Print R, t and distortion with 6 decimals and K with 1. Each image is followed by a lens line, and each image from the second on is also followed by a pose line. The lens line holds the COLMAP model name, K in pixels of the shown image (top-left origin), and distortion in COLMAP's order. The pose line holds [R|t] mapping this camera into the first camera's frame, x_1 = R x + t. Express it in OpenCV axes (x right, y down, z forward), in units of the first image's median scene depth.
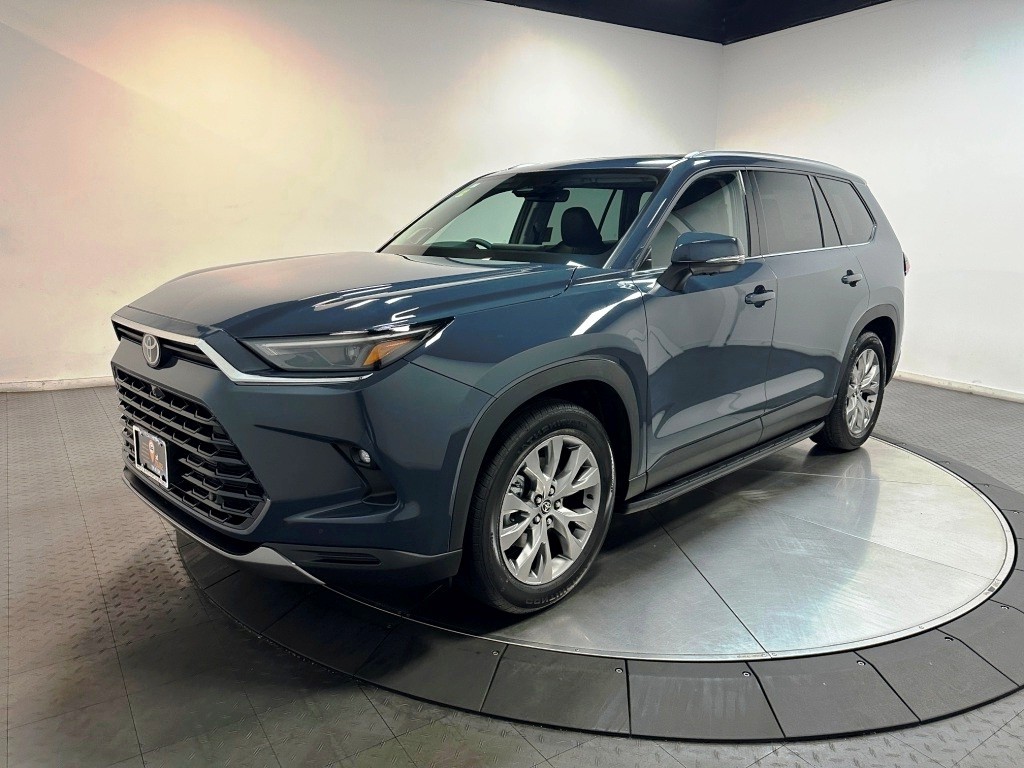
lens RADIAL K [[706.0, 0, 512.0], [0, 706.0, 384.0], [0, 0, 1]] dist [0.086704, -0.131110]
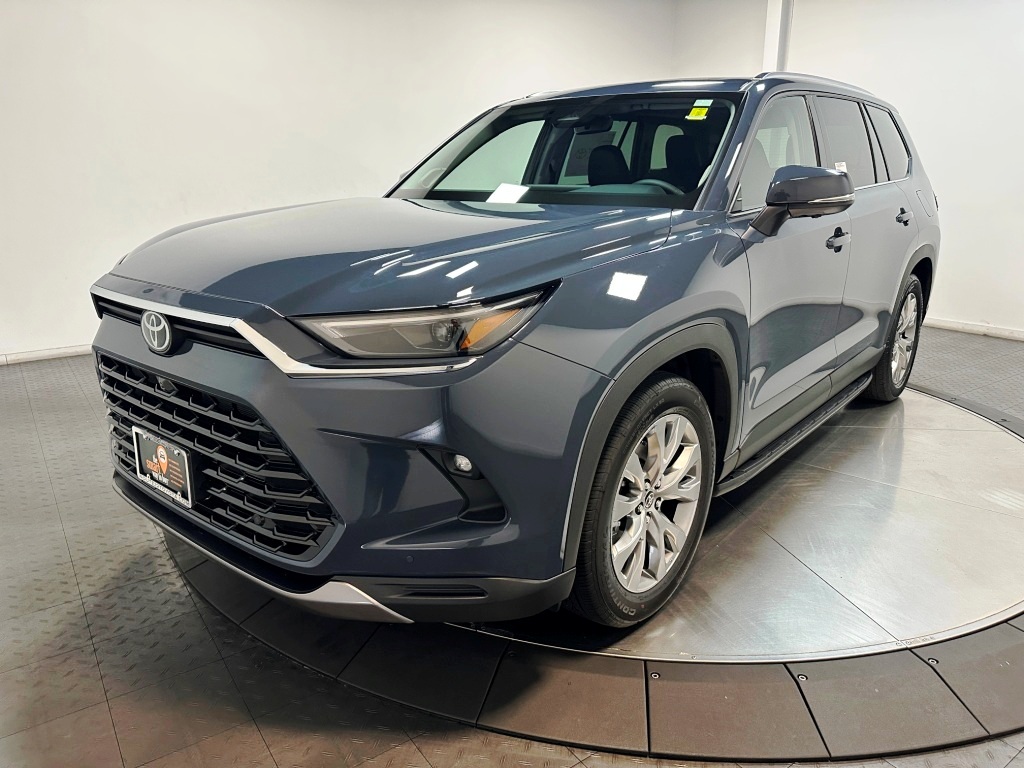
lens RADIAL K [[706.0, 0, 512.0], [0, 706.0, 384.0], [0, 0, 1]] dist [0.086704, -0.131110]
pose [[0.995745, -0.040121, 0.082956, -0.178695], [0.033746, 0.996470, 0.076865, -0.035767], [-0.085747, -0.073739, 0.993584, 0.187448]]
